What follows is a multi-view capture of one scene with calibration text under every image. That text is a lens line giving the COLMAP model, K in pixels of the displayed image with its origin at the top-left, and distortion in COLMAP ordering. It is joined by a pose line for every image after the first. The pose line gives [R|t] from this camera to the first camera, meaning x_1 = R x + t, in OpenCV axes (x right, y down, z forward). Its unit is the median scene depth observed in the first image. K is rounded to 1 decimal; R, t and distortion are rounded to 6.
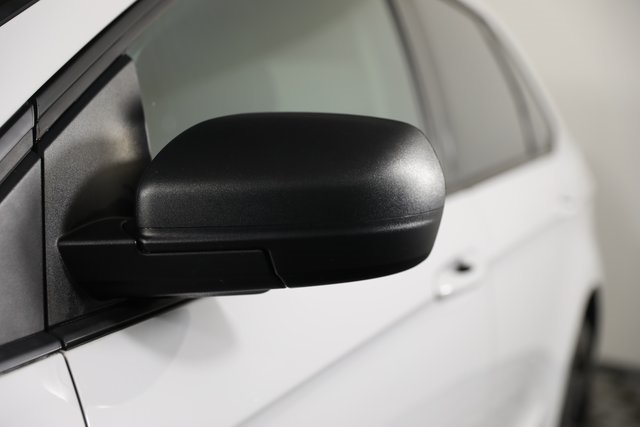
lens RADIAL K [[914.0, 0, 320.0], [0, 914.0, 213.5], [0, 0, 1]] dist [0.130943, -0.011274]
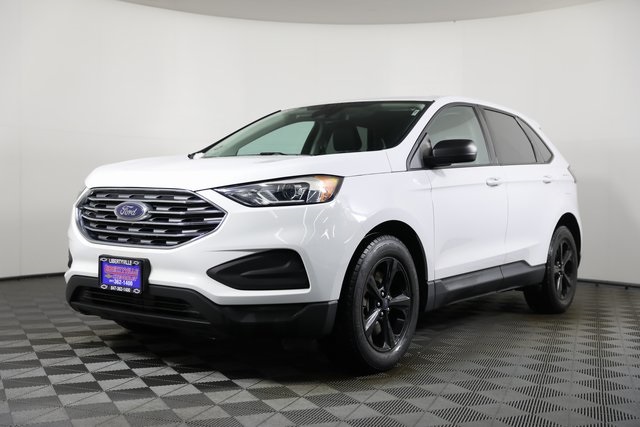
lens RADIAL K [[768.2, 0, 320.0], [0, 768.2, 213.5], [0, 0, 1]] dist [0.073623, 0.008573]
pose [[0.976998, -0.005010, -0.213189, 0.207971], [-0.010485, 0.997386, -0.071489, 0.837401], [0.212990, 0.072080, 0.974392, -4.650173]]
